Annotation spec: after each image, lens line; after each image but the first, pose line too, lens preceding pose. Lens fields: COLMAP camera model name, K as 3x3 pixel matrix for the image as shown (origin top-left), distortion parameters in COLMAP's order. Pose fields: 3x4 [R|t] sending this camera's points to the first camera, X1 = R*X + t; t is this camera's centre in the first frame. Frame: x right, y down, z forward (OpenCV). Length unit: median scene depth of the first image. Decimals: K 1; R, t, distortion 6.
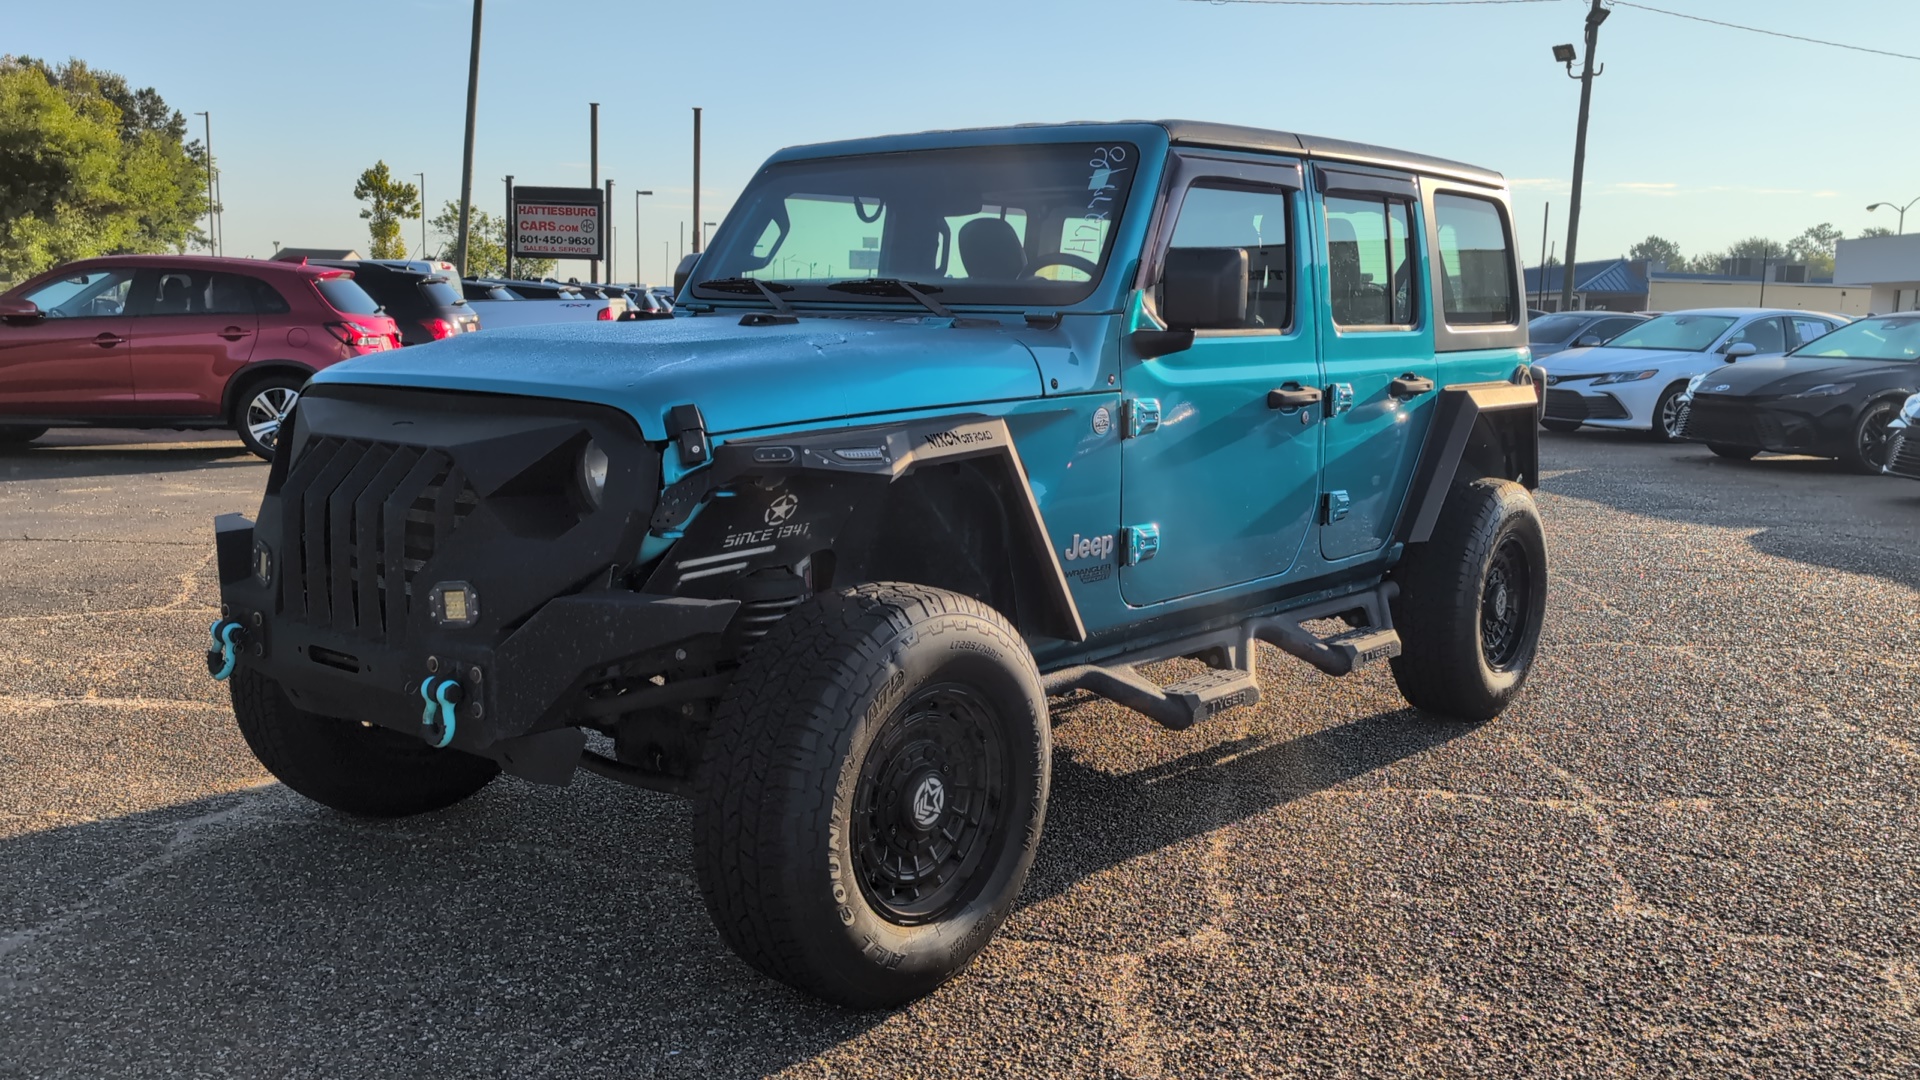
lens RADIAL K [[1624.3, 0, 963.5], [0, 1624.3, 523.4], [0, 0, 1]] dist [0.019714, -0.029431]
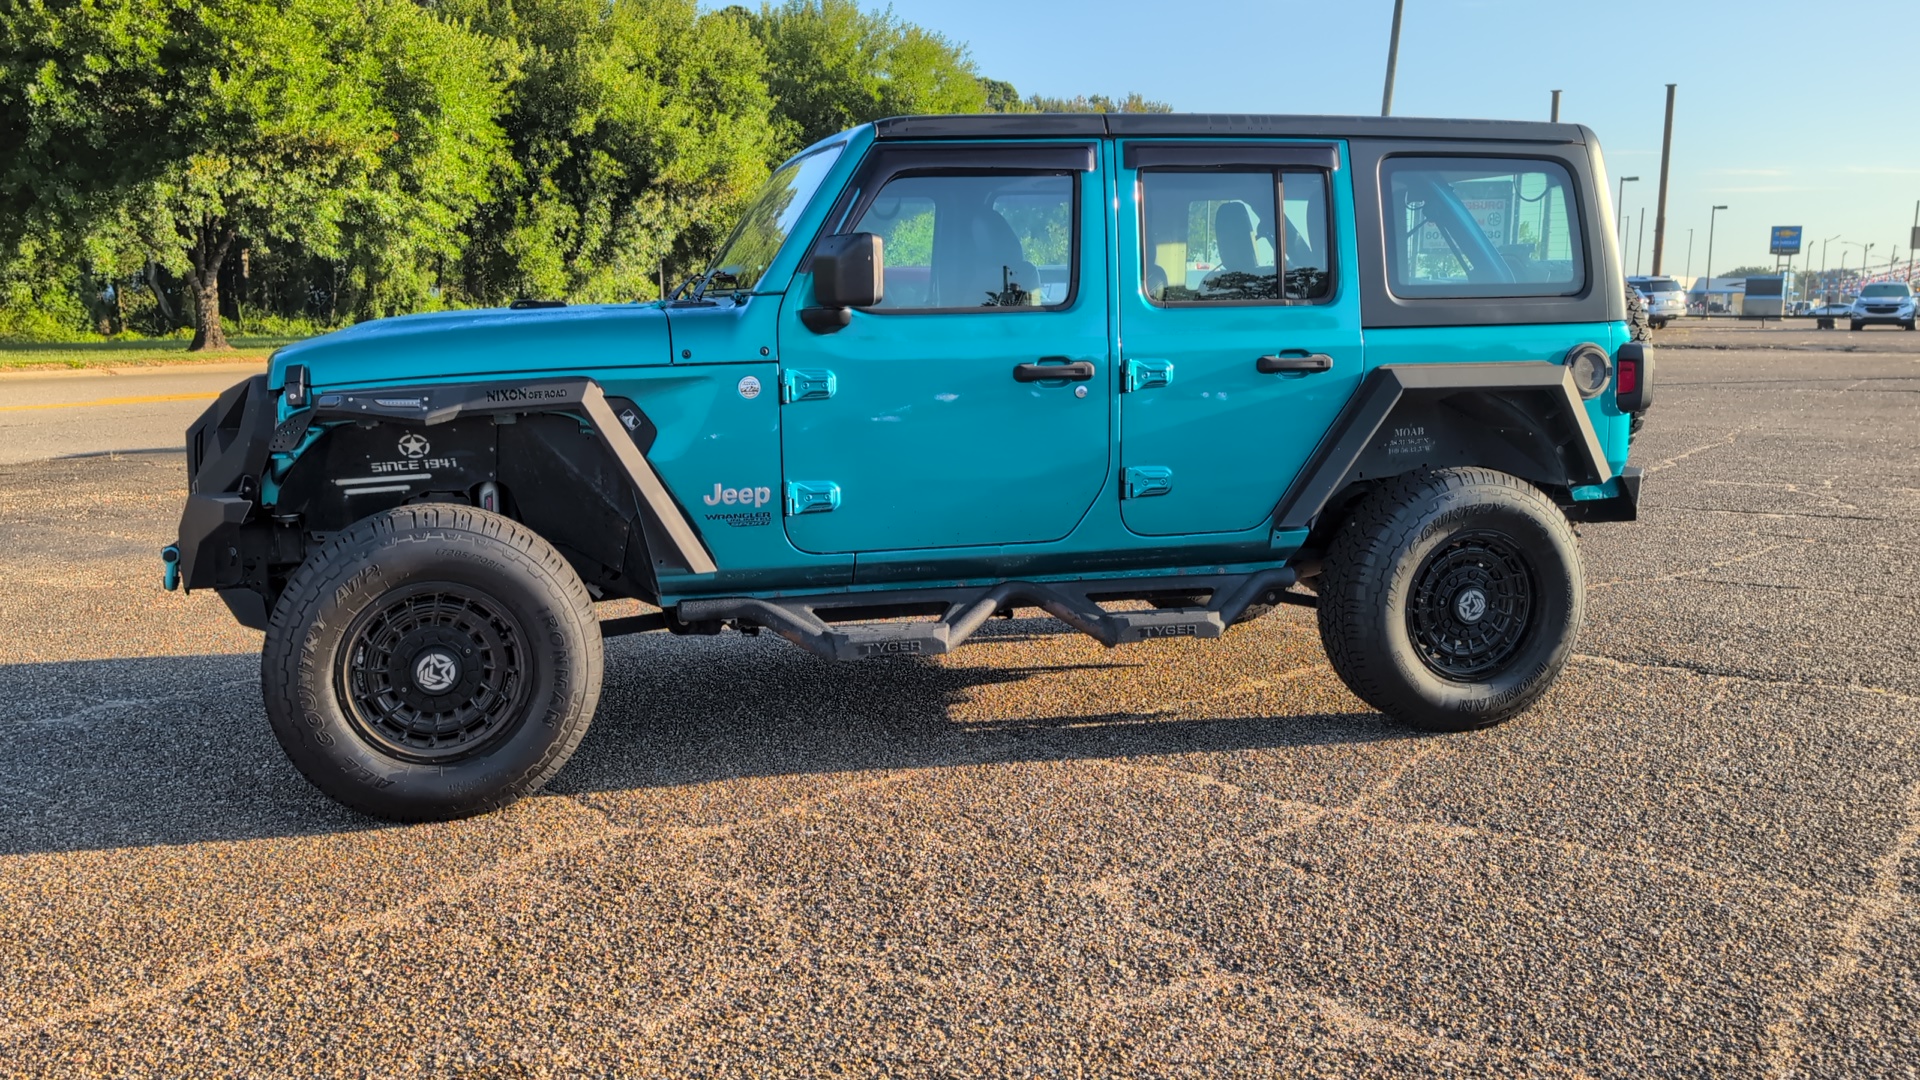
lens RADIAL K [[1624.3, 0, 959.9], [0, 1624.3, 546.3], [0, 0, 1]] dist [0.019714, -0.029431]
pose [[0.818186, 0.064995, -0.571268, 0.788820], [-0.056844, 0.997866, 0.032116, 0.003711], [0.572137, 0.006196, 0.820135, 0.126442]]
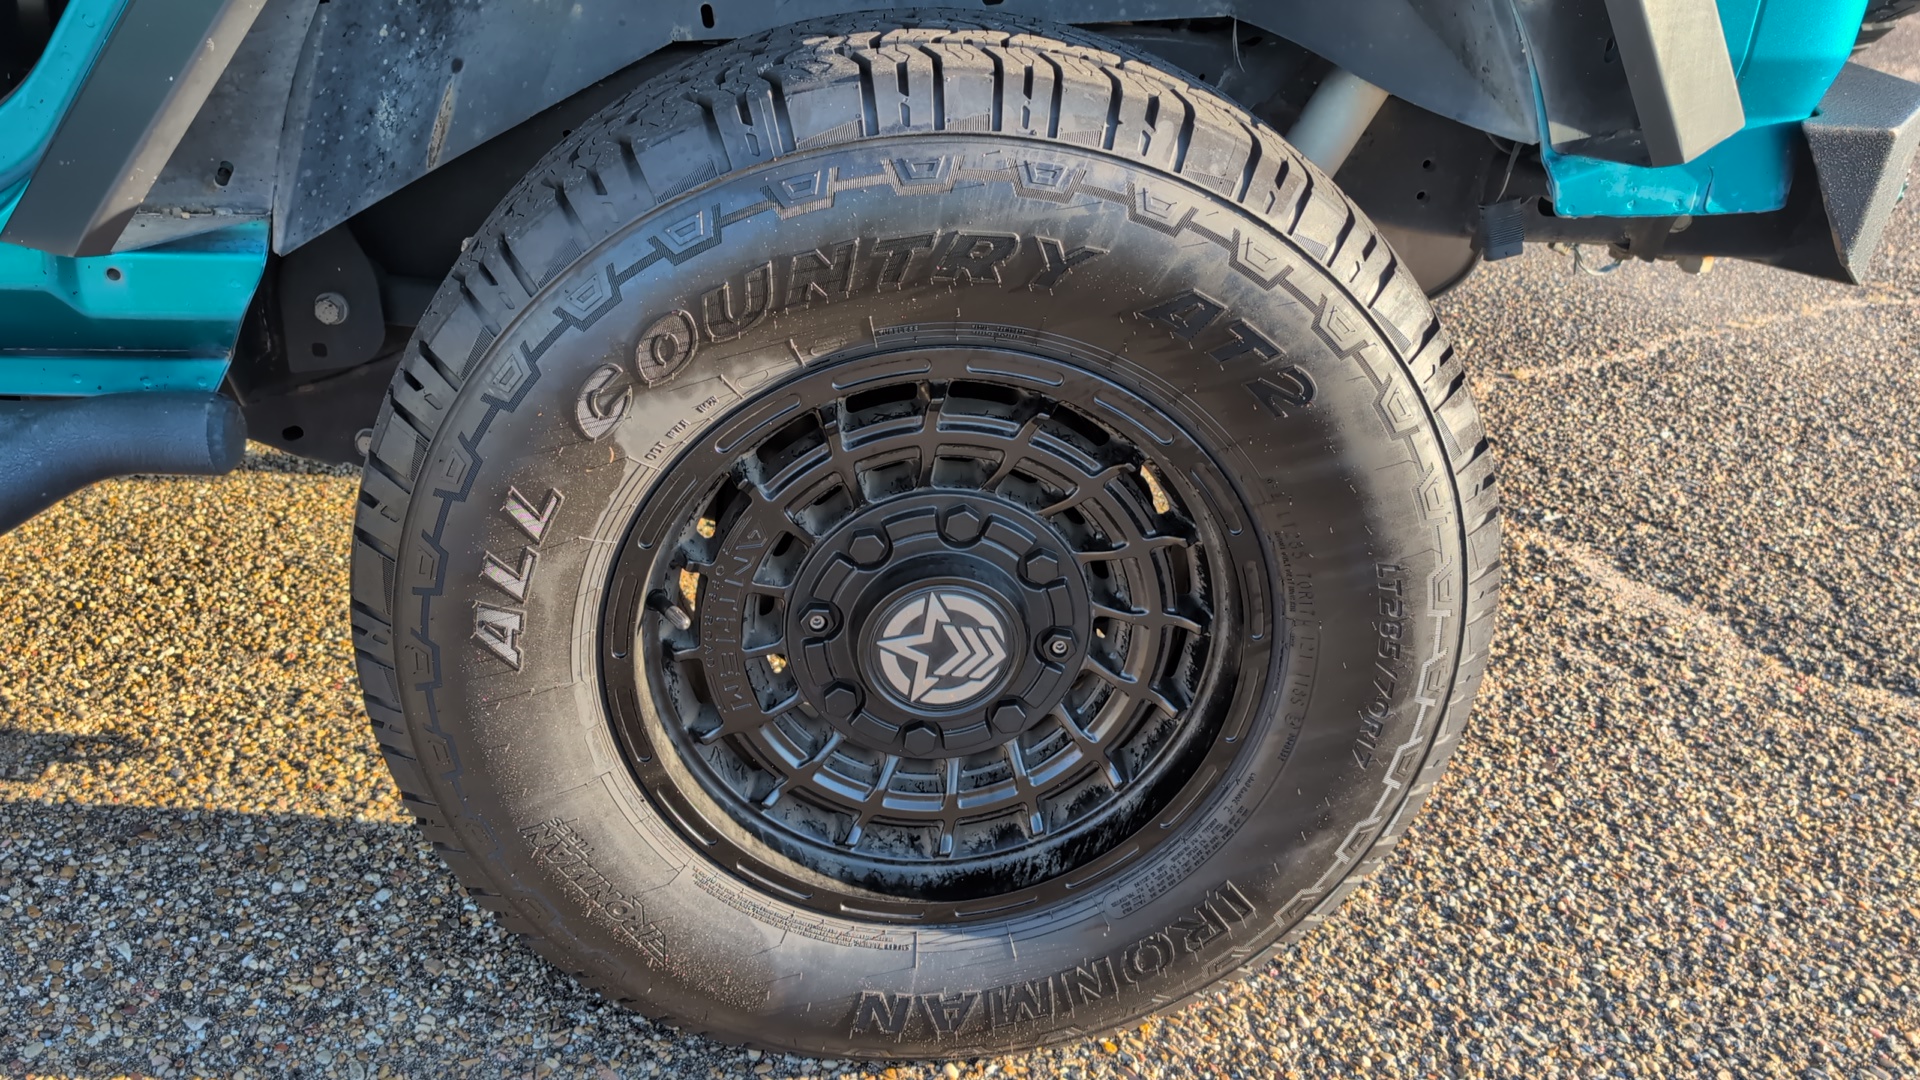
lens RADIAL K [[1624.3, 0, 966.7], [0, 1624.3, 545.3], [0, 0, 1]] dist [0.019714, -0.029431]
pose [[0.691125, 0.347438, -0.633745, 0.595428], [-0.135541, 0.923621, 0.358543, -0.052622], [0.709912, -0.161900, 0.685429, 1.114007]]
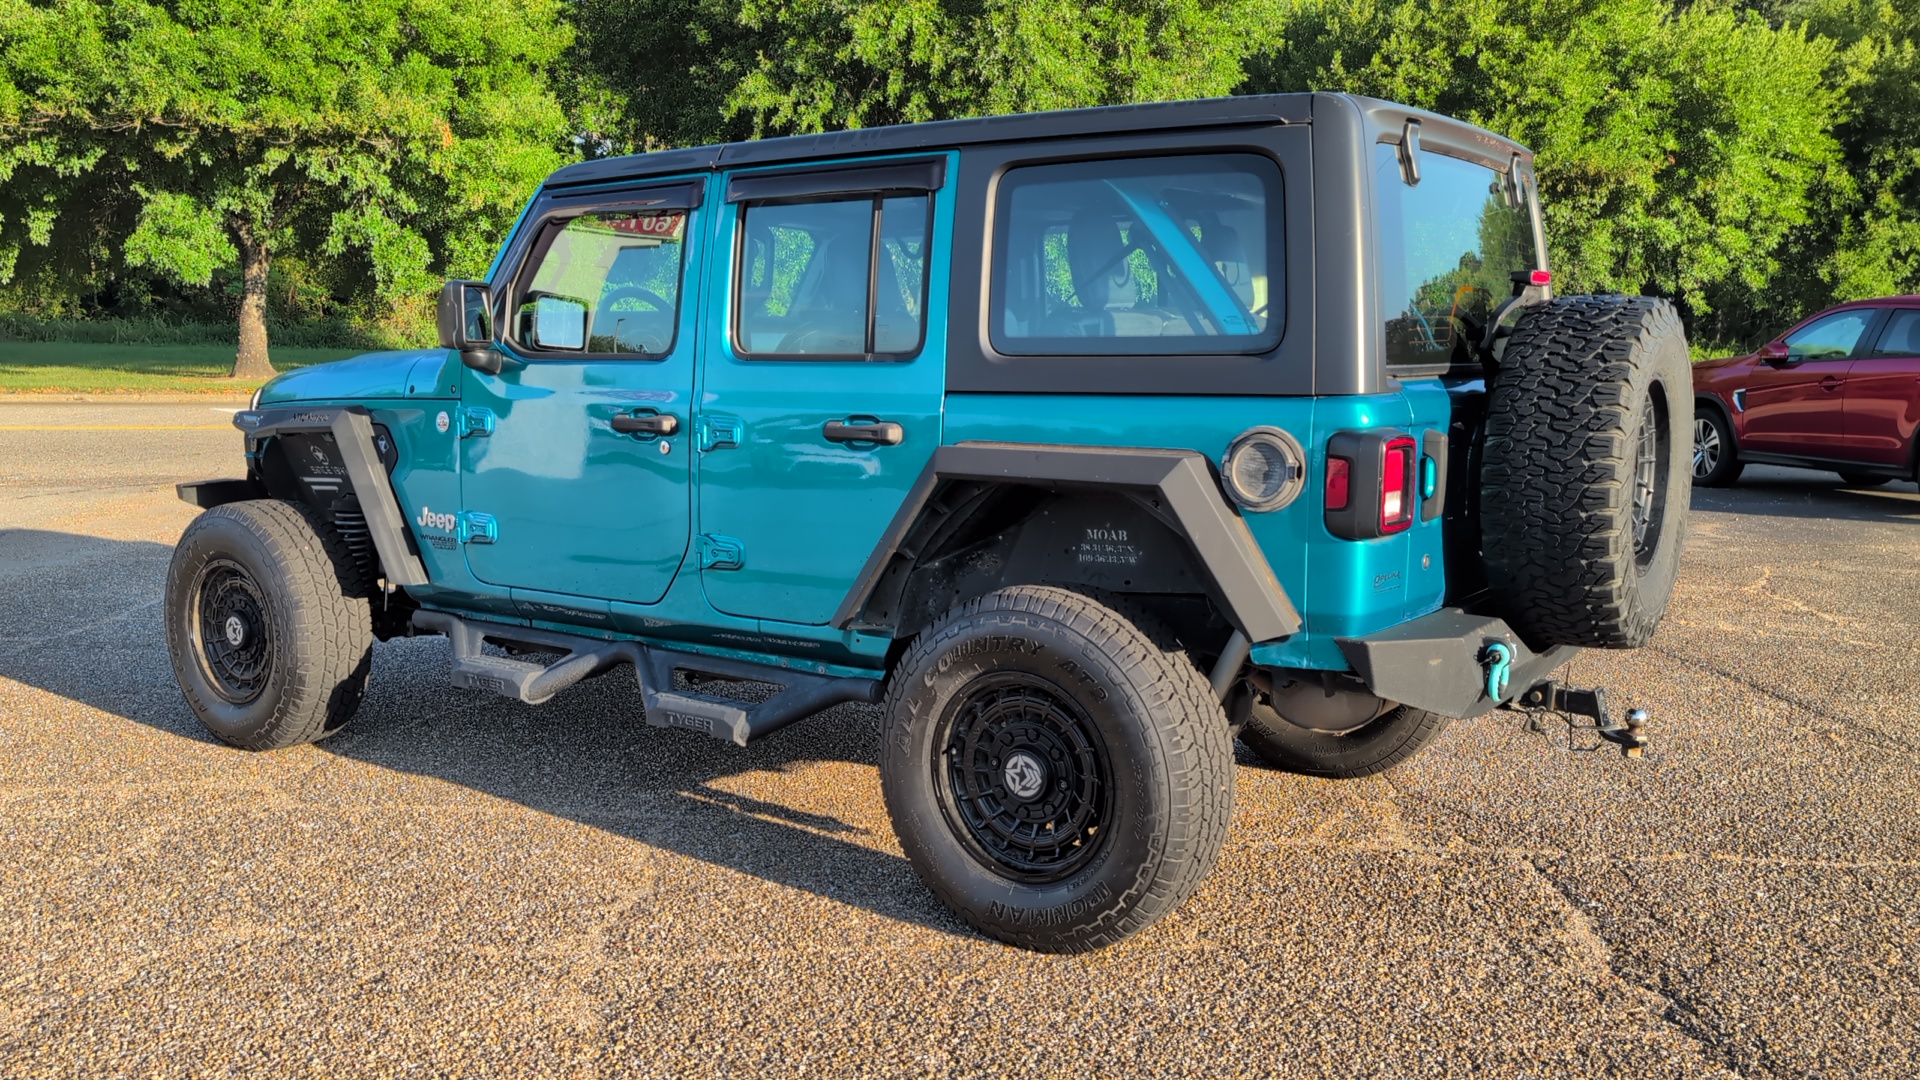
lens RADIAL K [[1624.3, 0, 944.4], [0, 1624.3, 540.5], [0, 0, 1]] dist [0.019714, -0.029431]
pose [[0.068695, 0.111593, -0.991377, 1.250546], [-0.133381, 0.985830, 0.101727, -0.139604], [0.988681, 0.125243, 0.082606, 1.170127]]
